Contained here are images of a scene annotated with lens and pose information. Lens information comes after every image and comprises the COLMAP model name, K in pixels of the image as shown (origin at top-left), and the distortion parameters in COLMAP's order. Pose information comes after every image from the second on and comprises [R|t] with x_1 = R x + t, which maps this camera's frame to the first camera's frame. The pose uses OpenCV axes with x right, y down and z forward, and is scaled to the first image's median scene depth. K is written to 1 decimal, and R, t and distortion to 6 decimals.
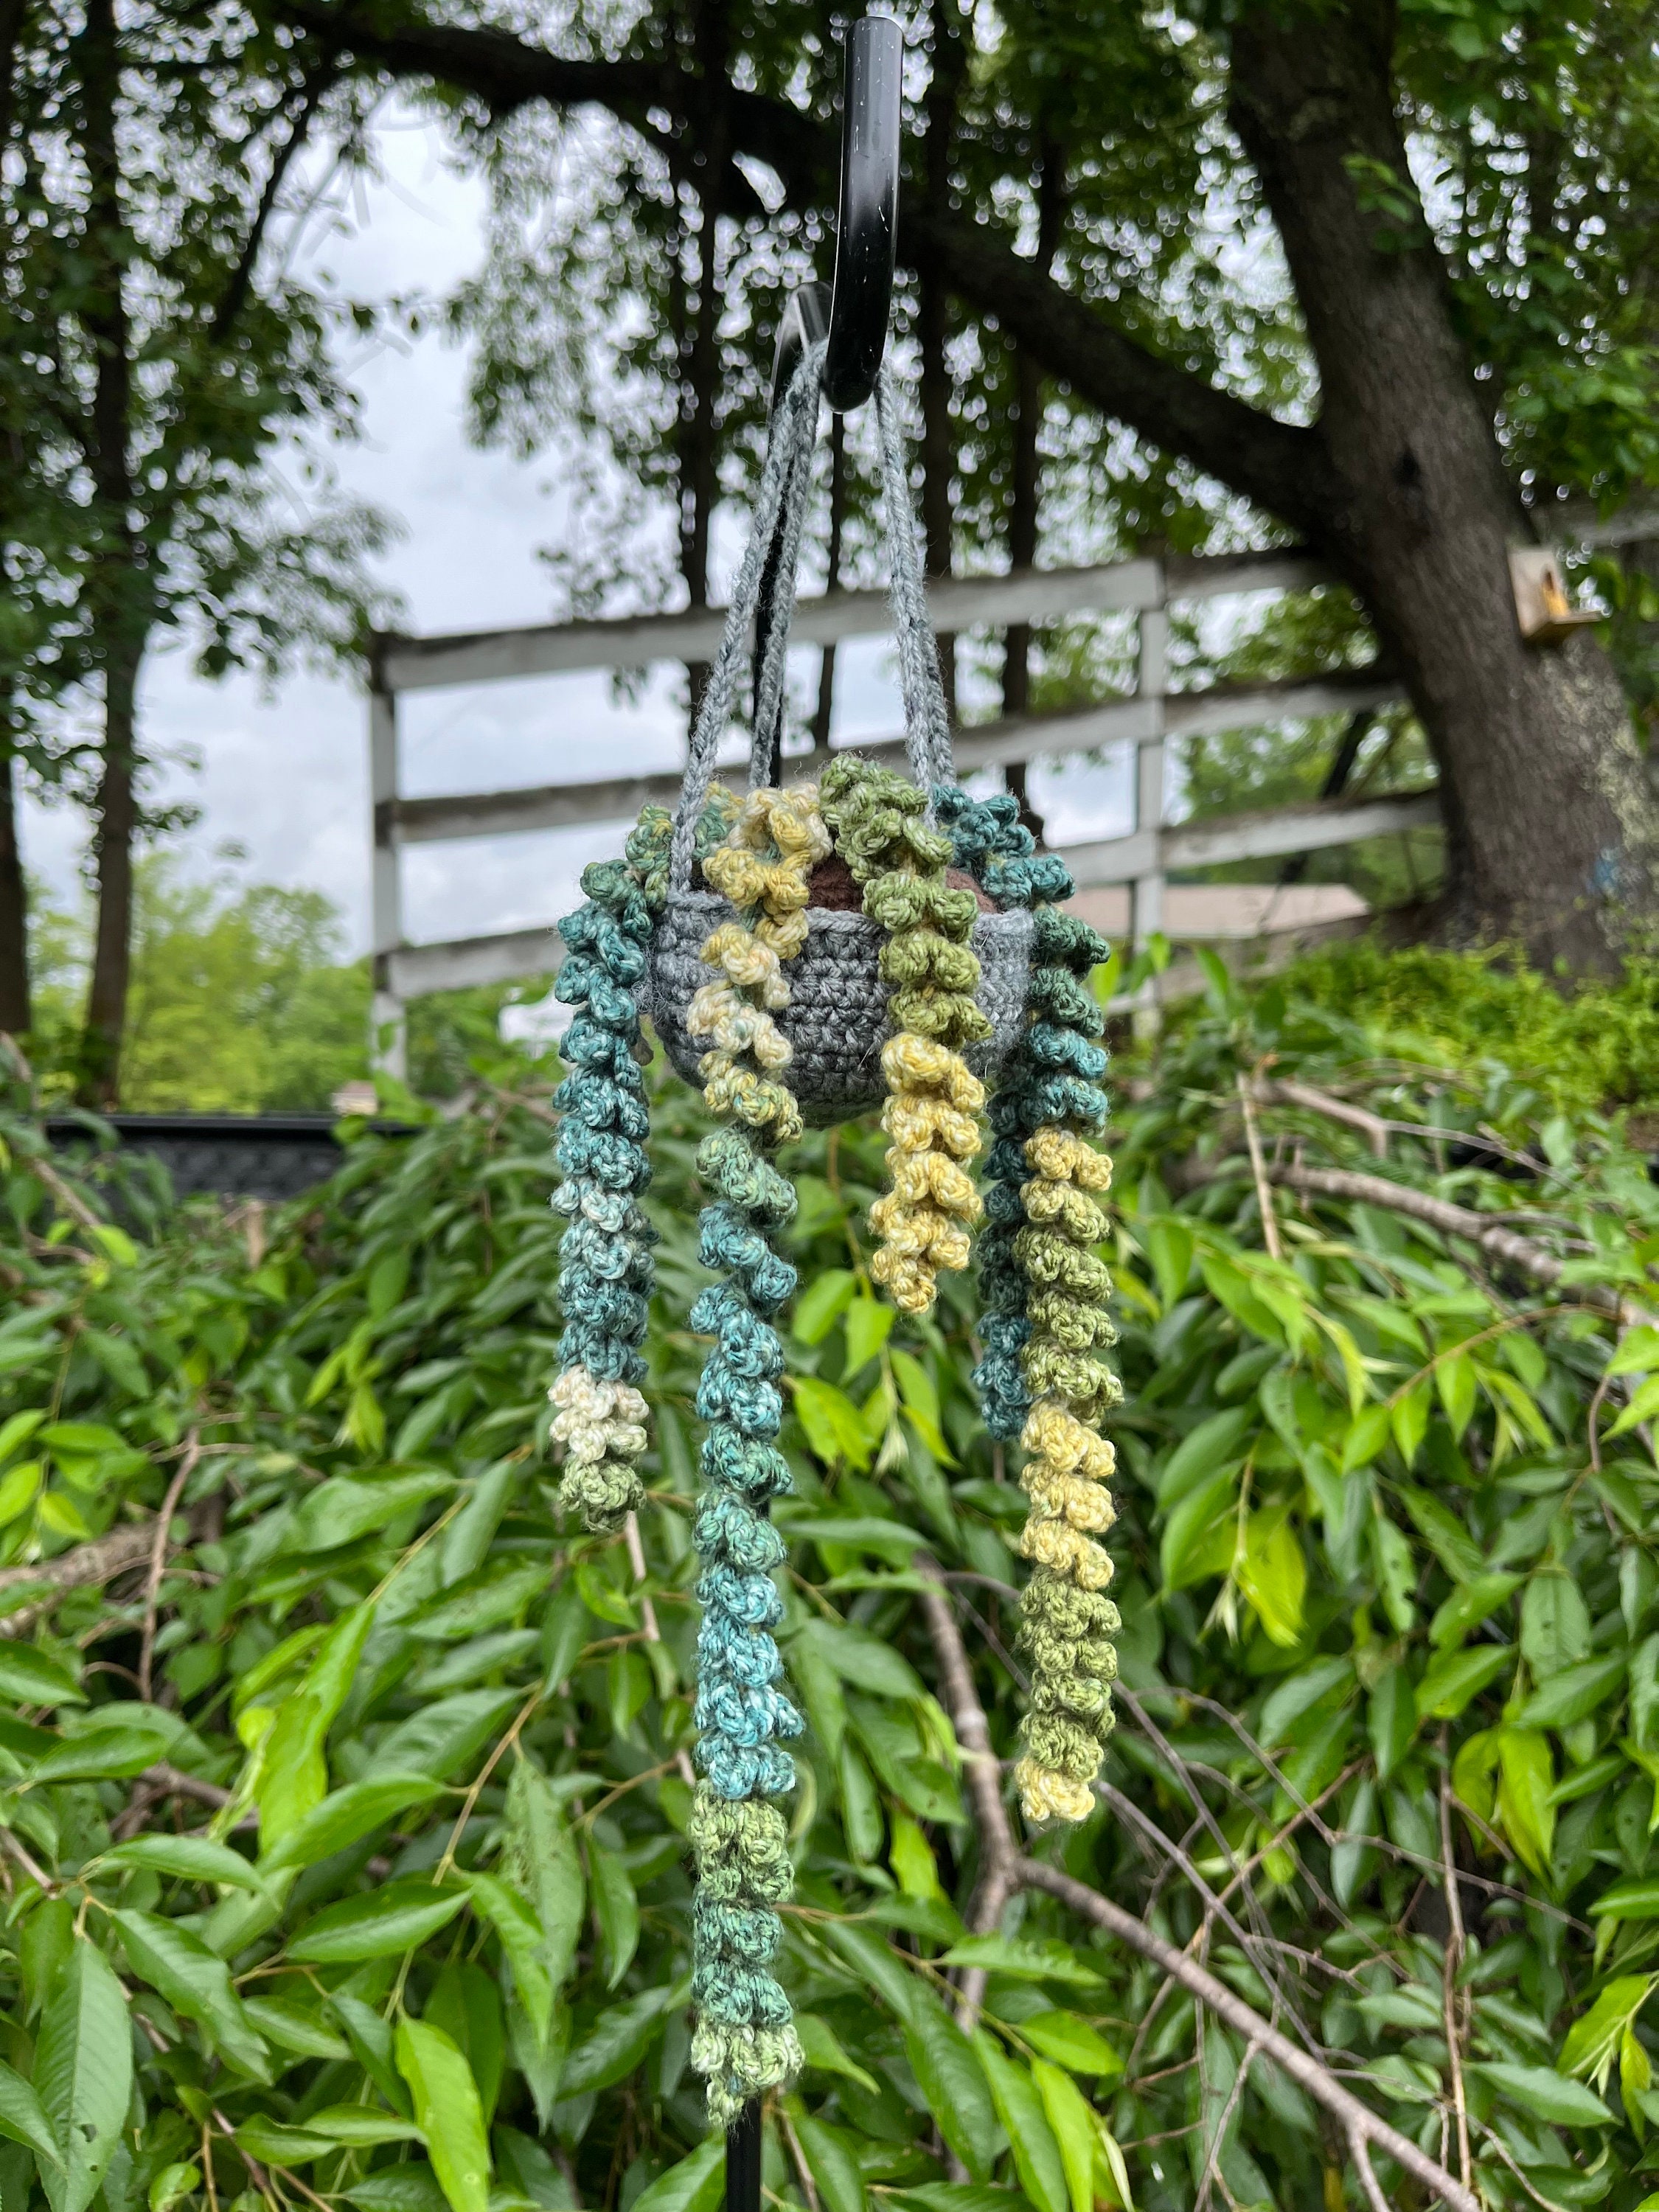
lens RADIAL K [[1619.5, 0, 829.5], [0, 1619.5, 1106.0], [0, 0, 1]] dist [-0.001578, -0.077826]
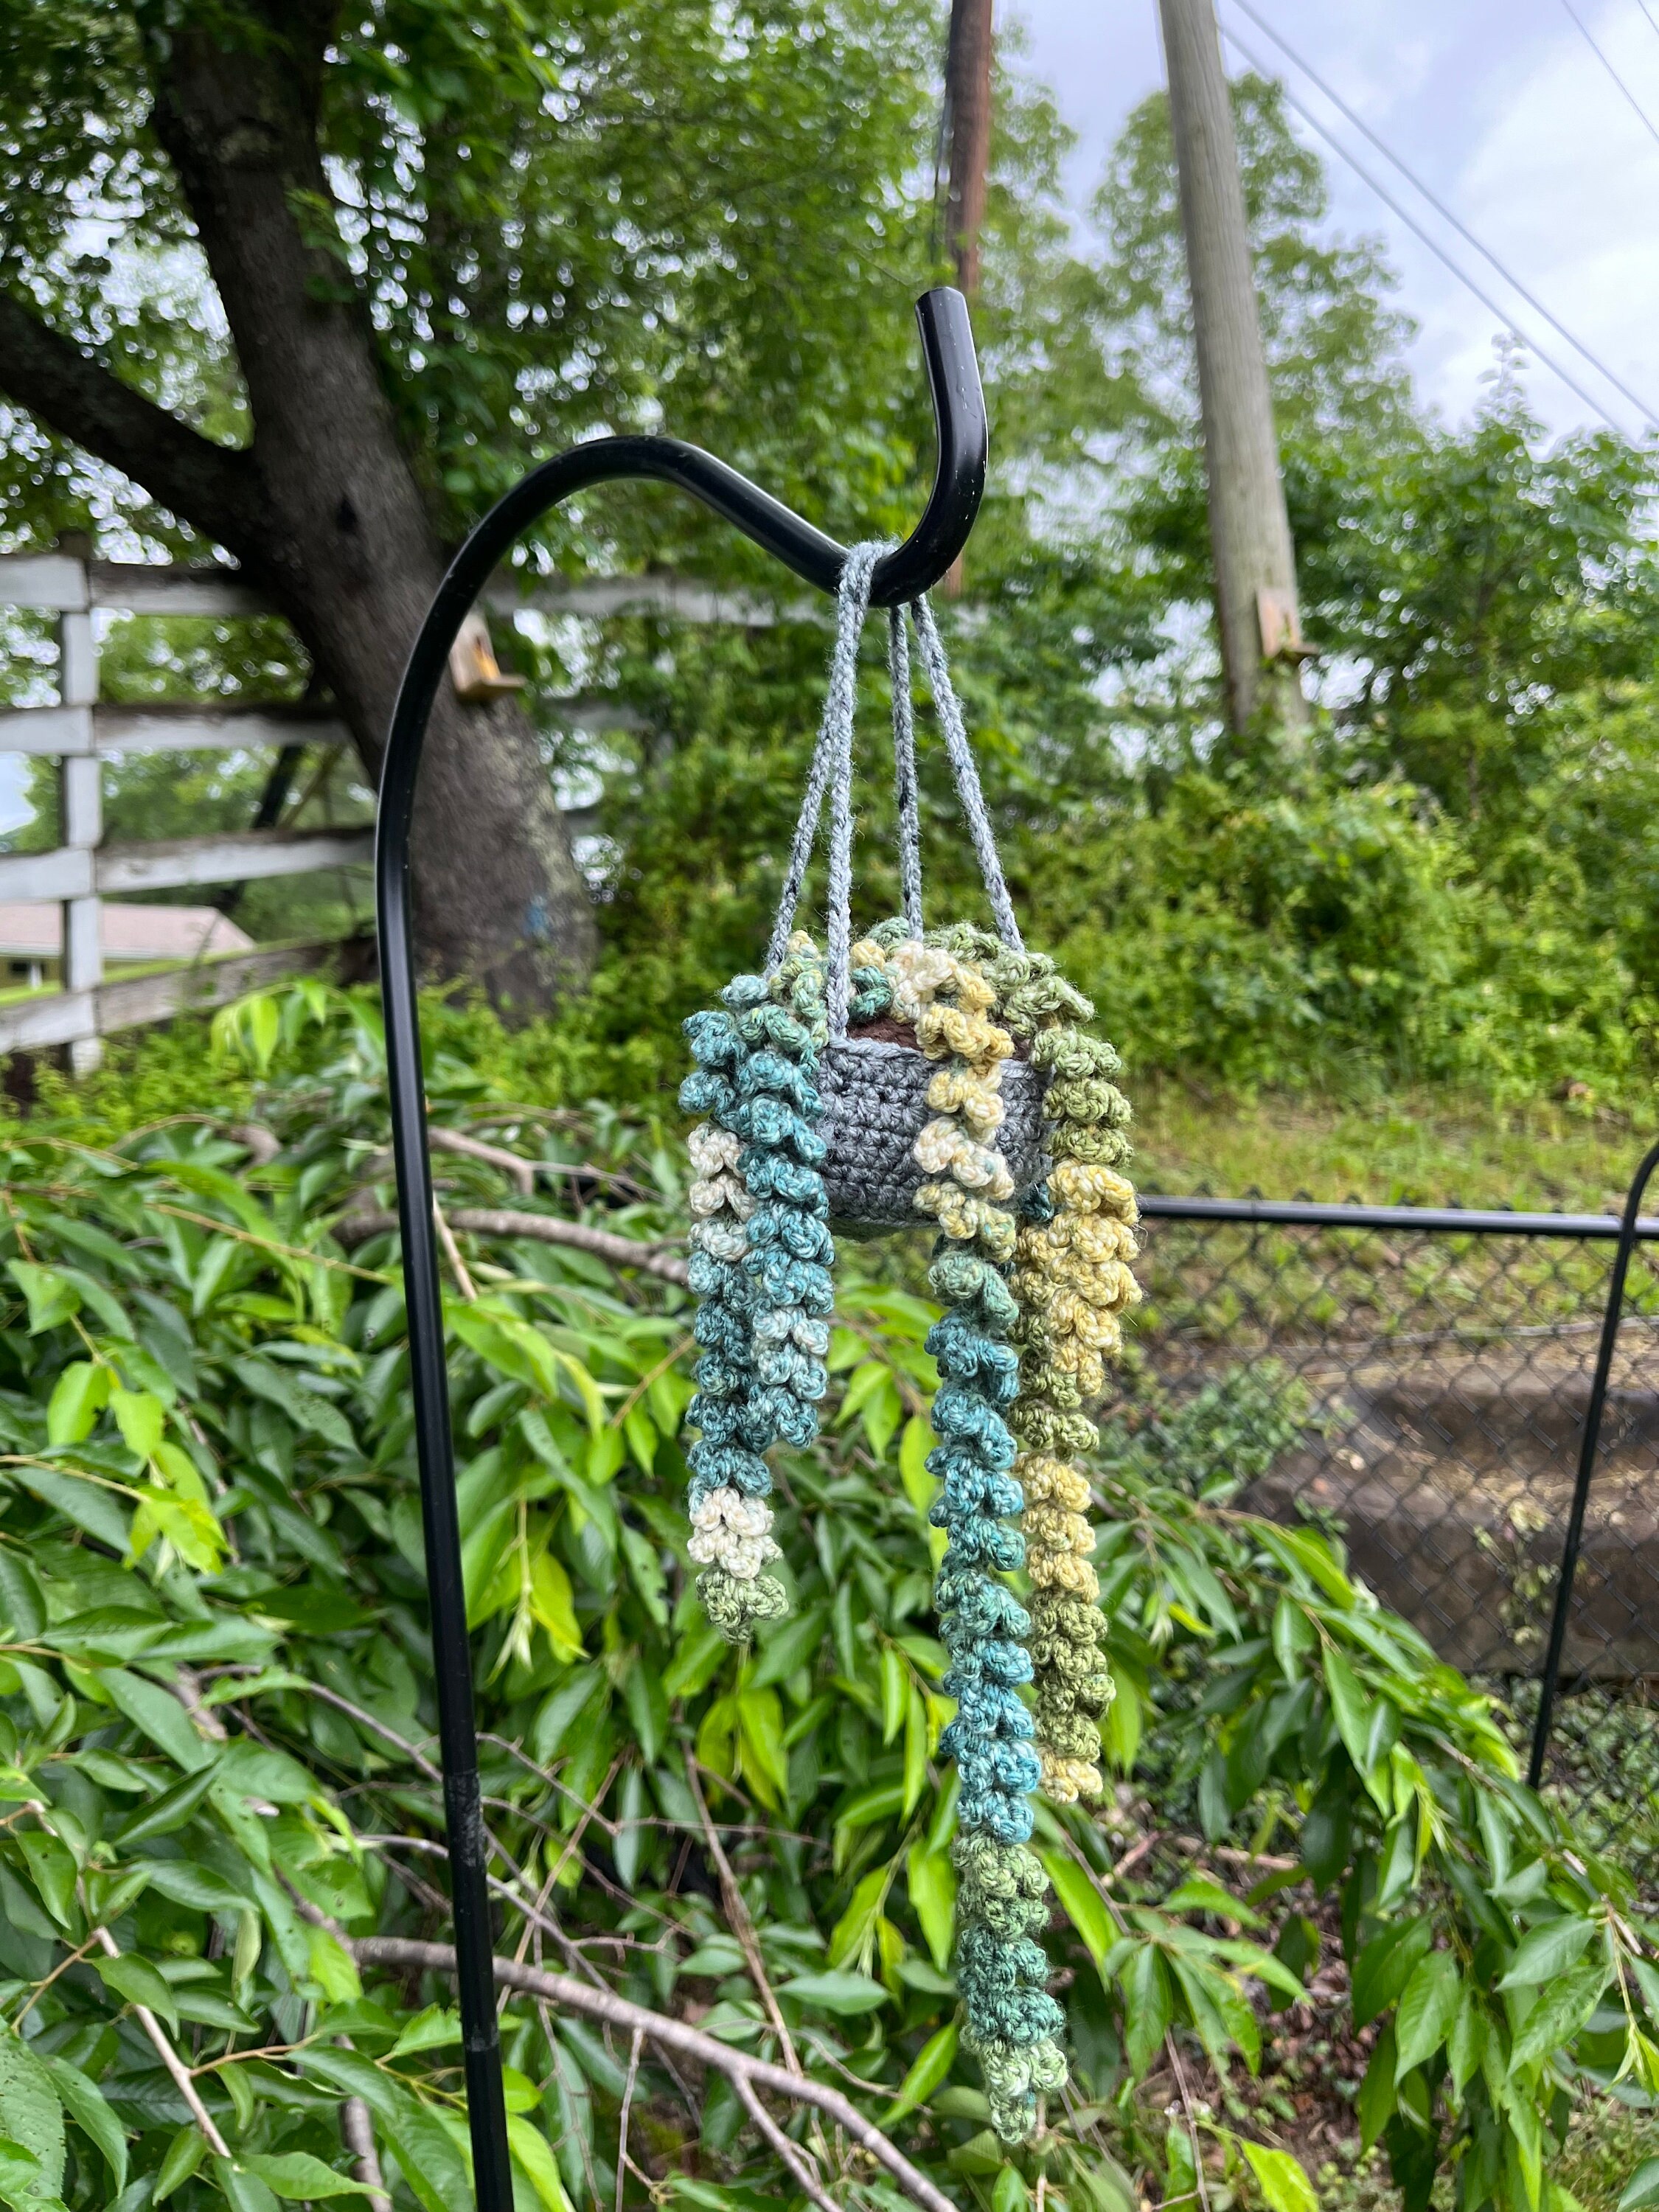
lens RADIAL K [[1624.6, 0, 829.5], [0, 1624.6, 1106.0], [0, 0, 1]] dist [-0.029378, -0.047839]
pose [[0.771971, -0.024423, 0.635189, -0.237351], [0.032542, 0.999470, -0.001120, -0.025173], [-0.634825, 0.021535, 0.772356, 0.054261]]
